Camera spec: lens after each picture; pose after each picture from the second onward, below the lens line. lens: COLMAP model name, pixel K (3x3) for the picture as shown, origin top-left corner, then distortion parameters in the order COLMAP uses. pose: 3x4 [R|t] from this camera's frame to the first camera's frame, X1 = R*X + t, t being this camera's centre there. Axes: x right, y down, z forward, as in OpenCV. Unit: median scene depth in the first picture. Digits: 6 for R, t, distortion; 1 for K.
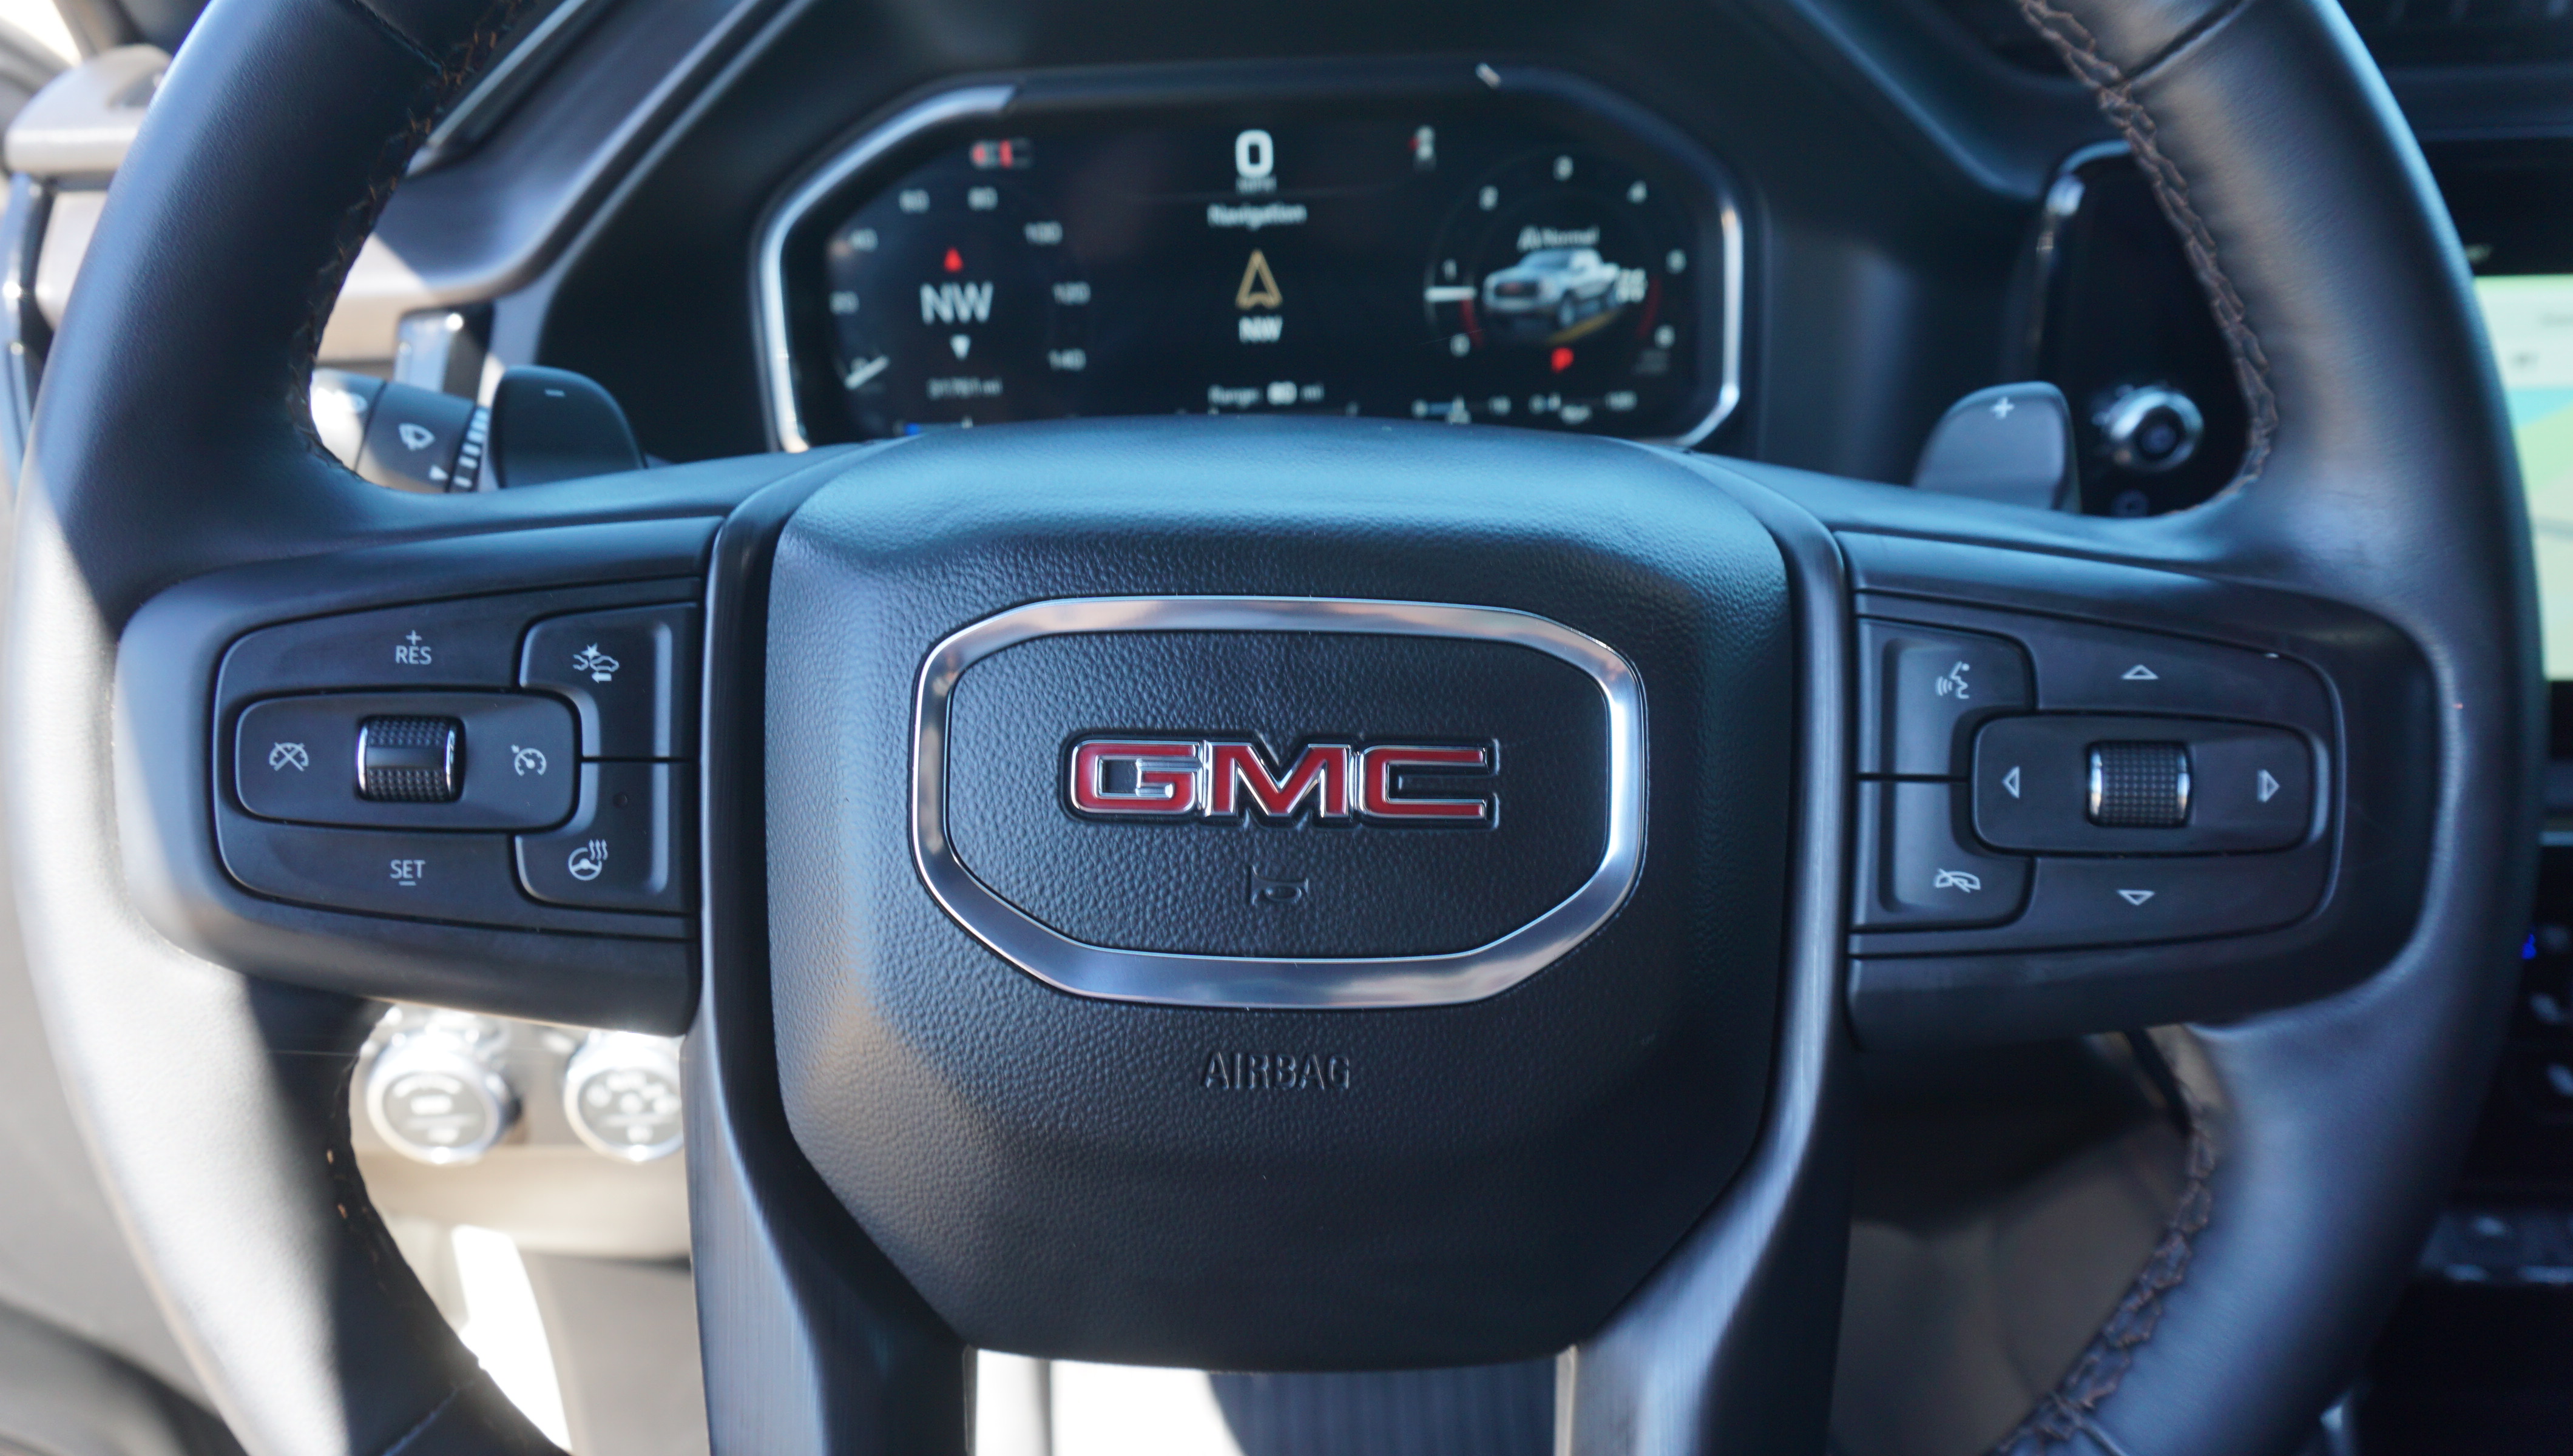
lens RADIAL K [[1816.0, 0, 1263.0], [0, 1816.0, 702.6], [0, 0, 1]] dist [-0.027309, -0.000432]
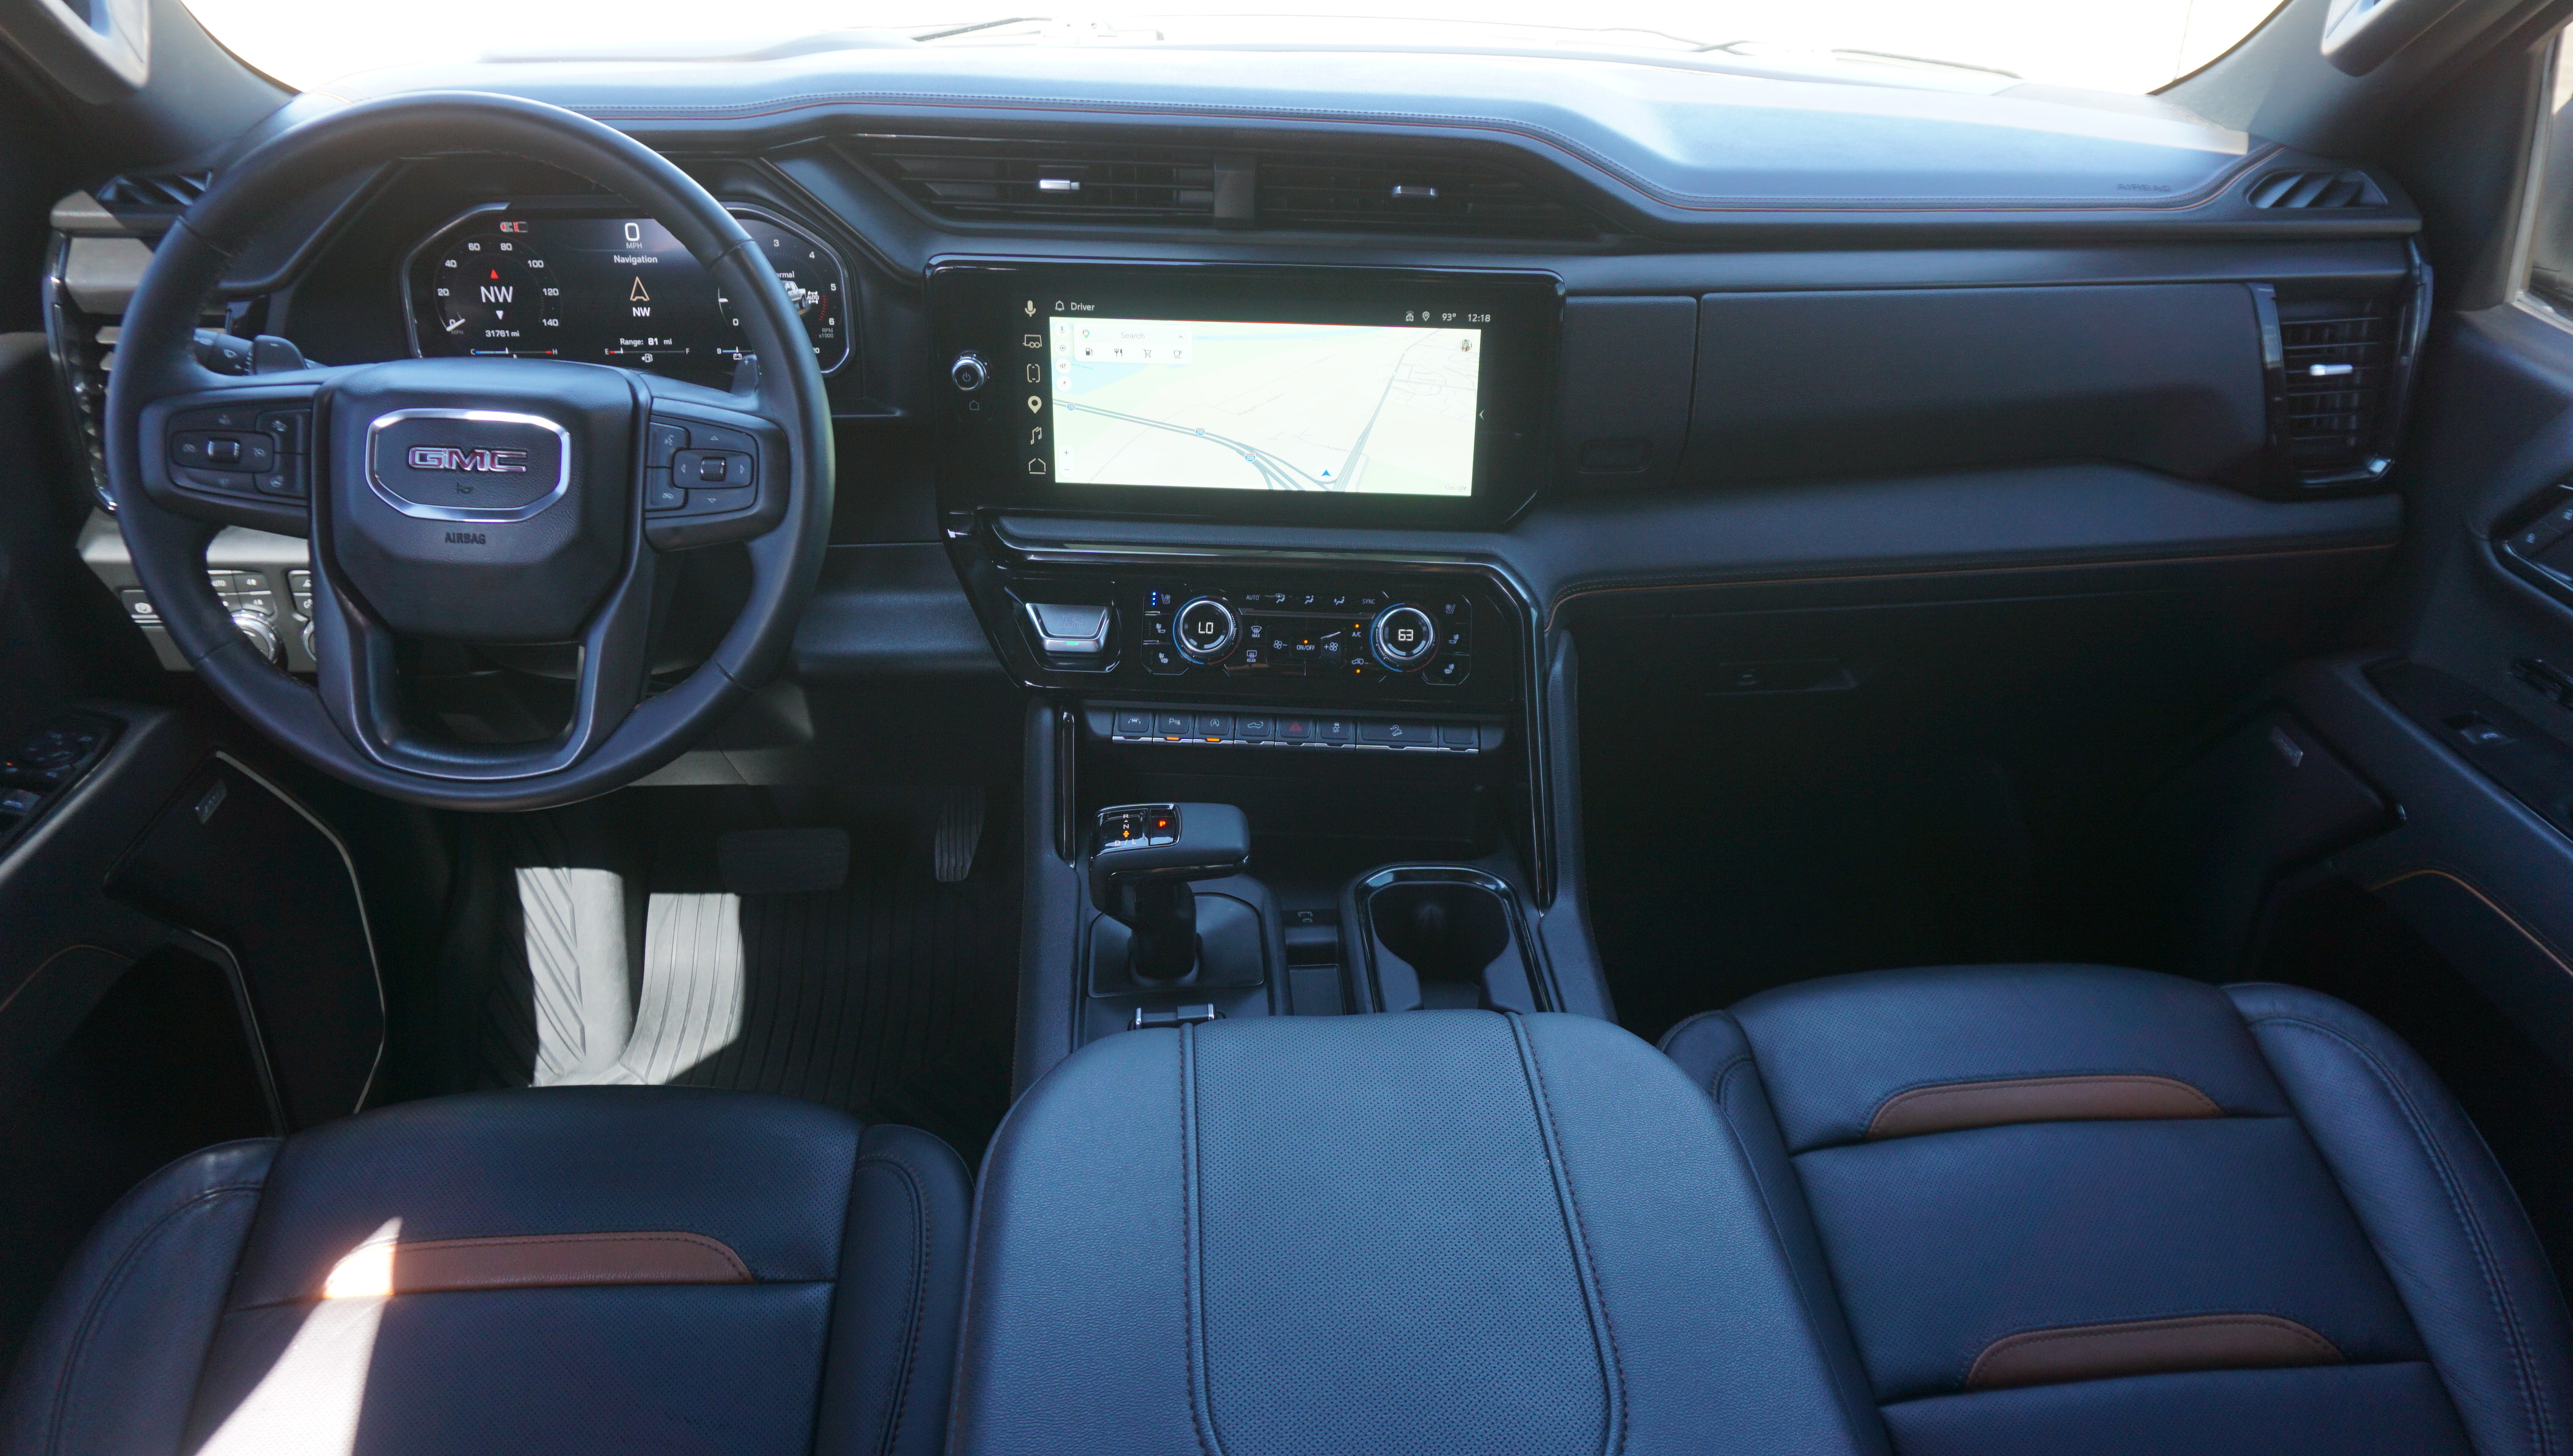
lens RADIAL K [[1735.8, 0, 1274.3], [0, 1735.8, 716.1], [0, 0, 1]] dist [-0.043083, 0.039596]
pose [[0.995715, 0.019498, 0.090402, 0.581902], [-0.025001, 0.997877, 0.060141, 0.135433], [-0.089037, -0.062144, 0.994088, -1.160100]]
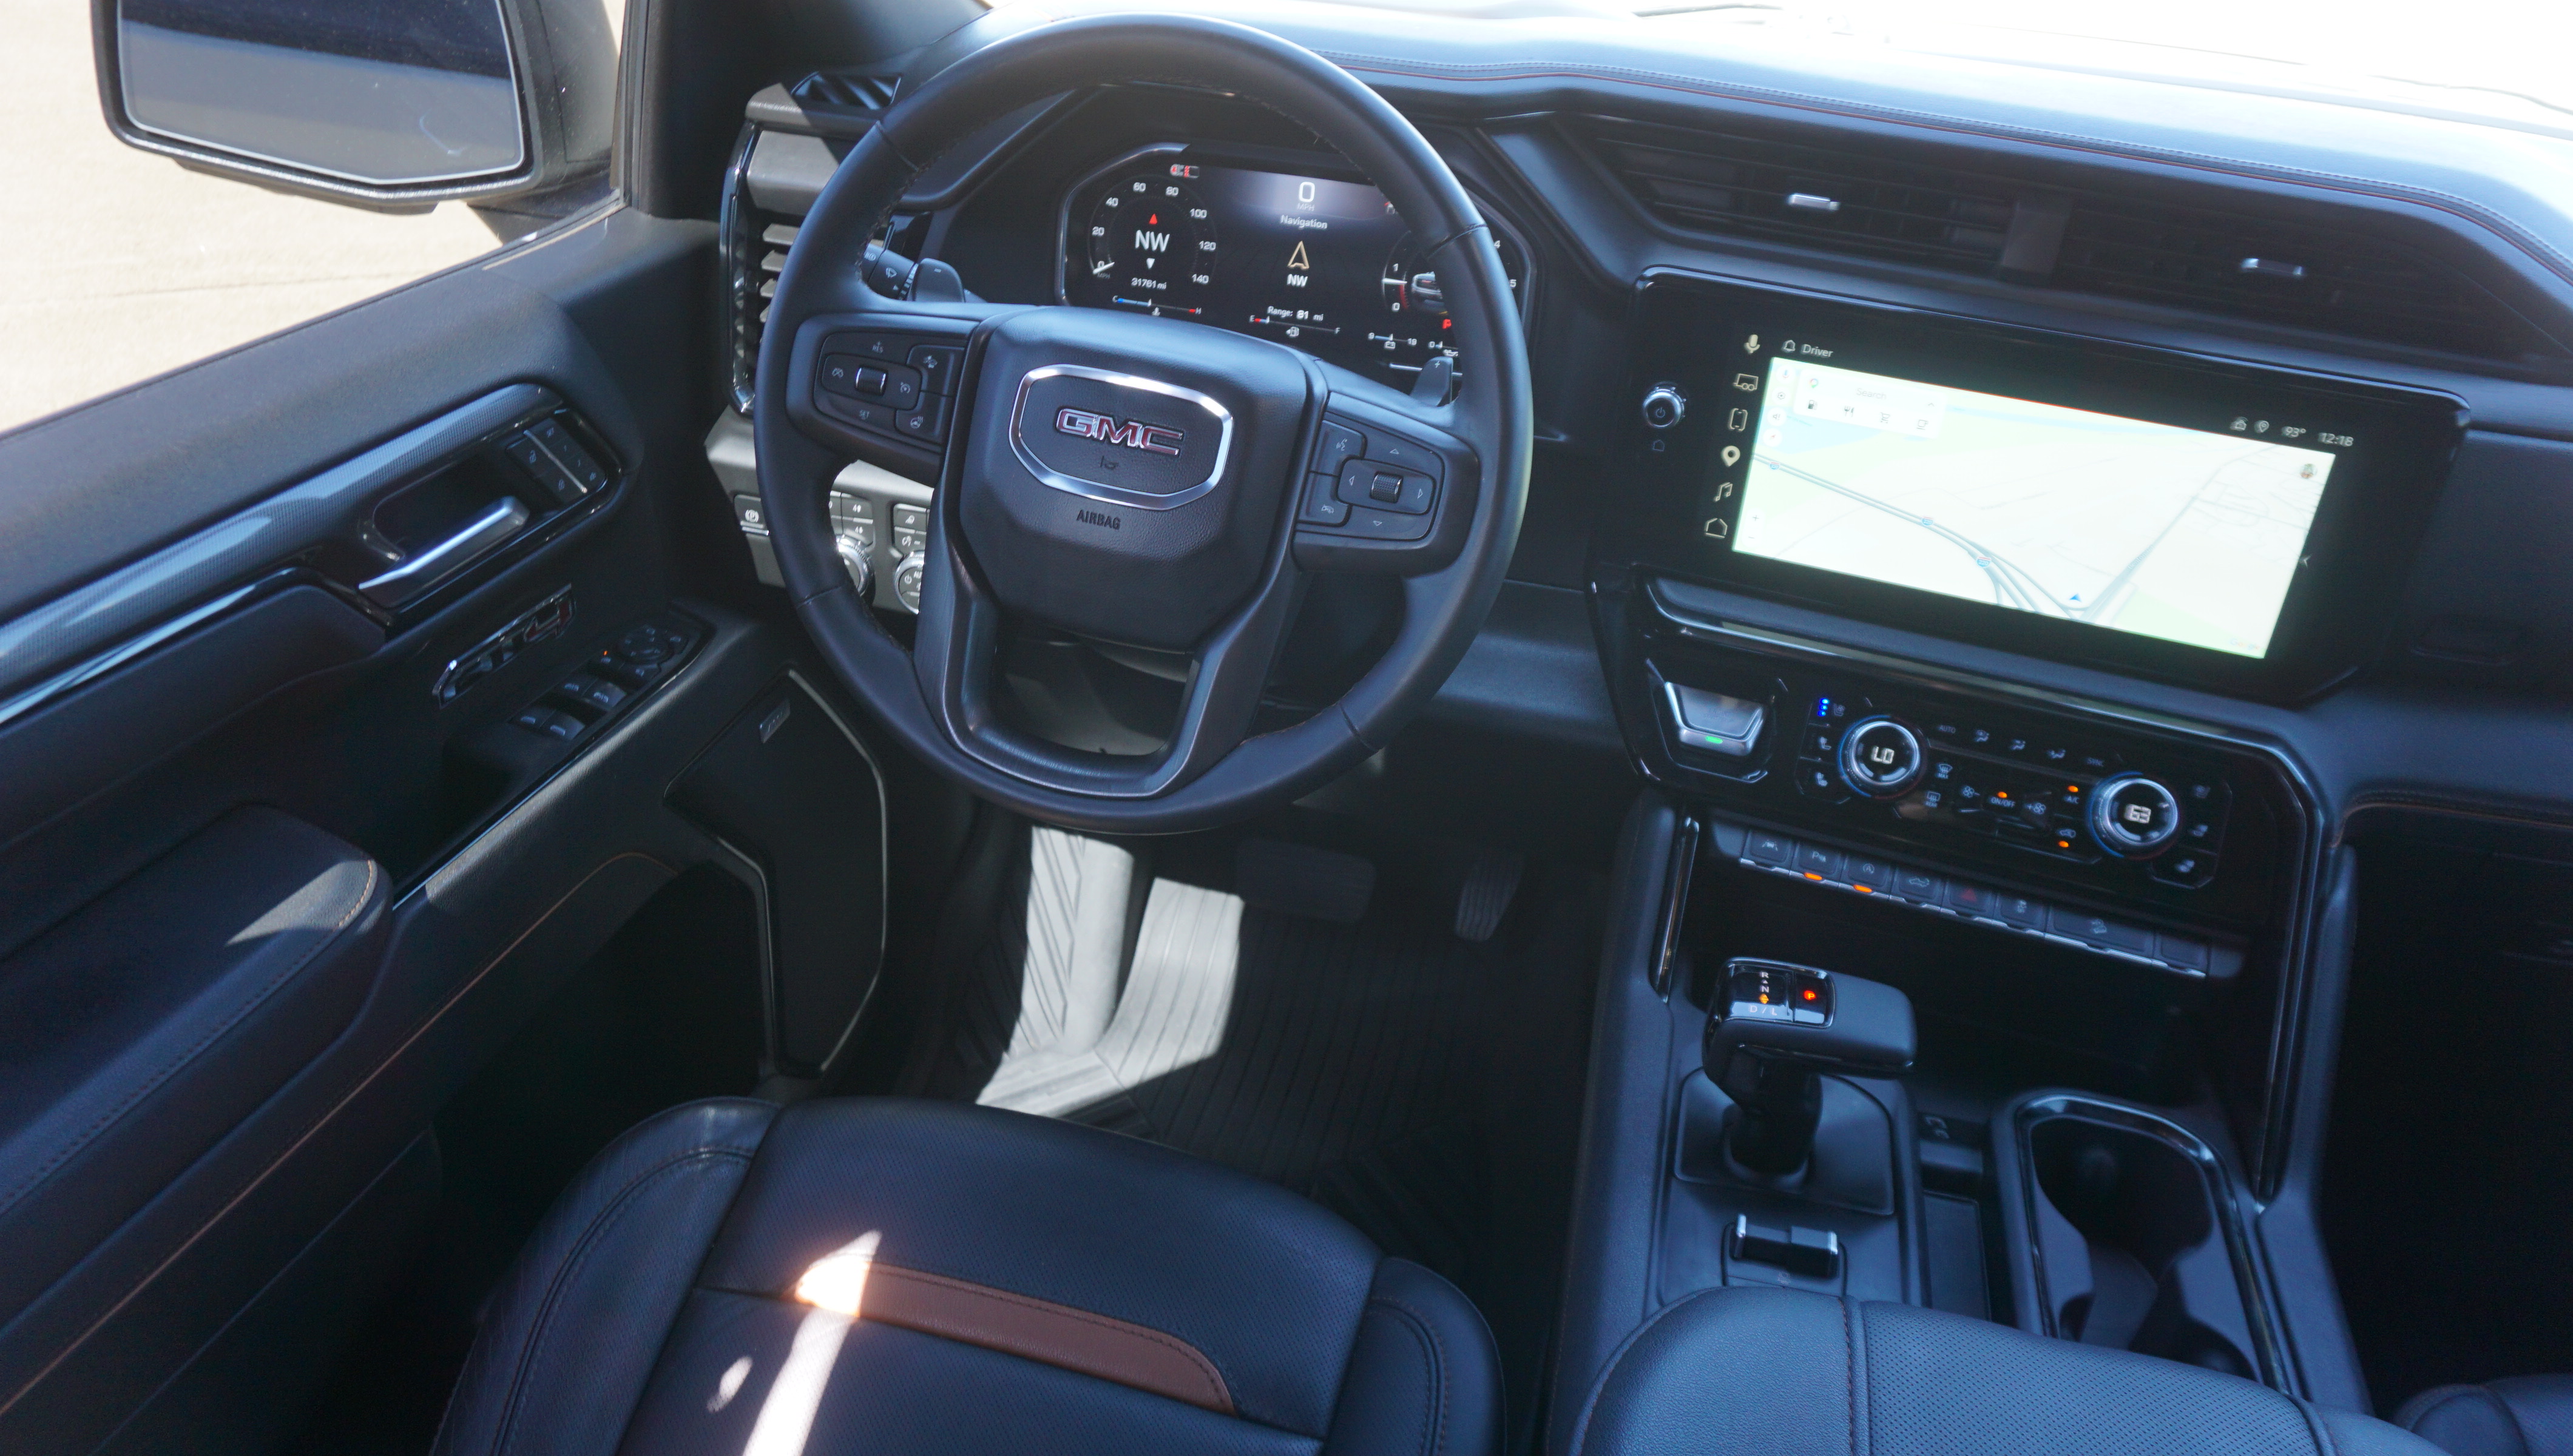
lens RADIAL K [[1745.4, 0, 1284.2], [0, 1745.4, 707.9], [0, 0, 1]] dist [-0.049013, 0.058379]
pose [[0.963436, 0.213873, -0.161397, 0.390343], [-0.201848, 0.975479, 0.087738, 0.082576], [0.176204, -0.051953, 0.982982, -0.880004]]
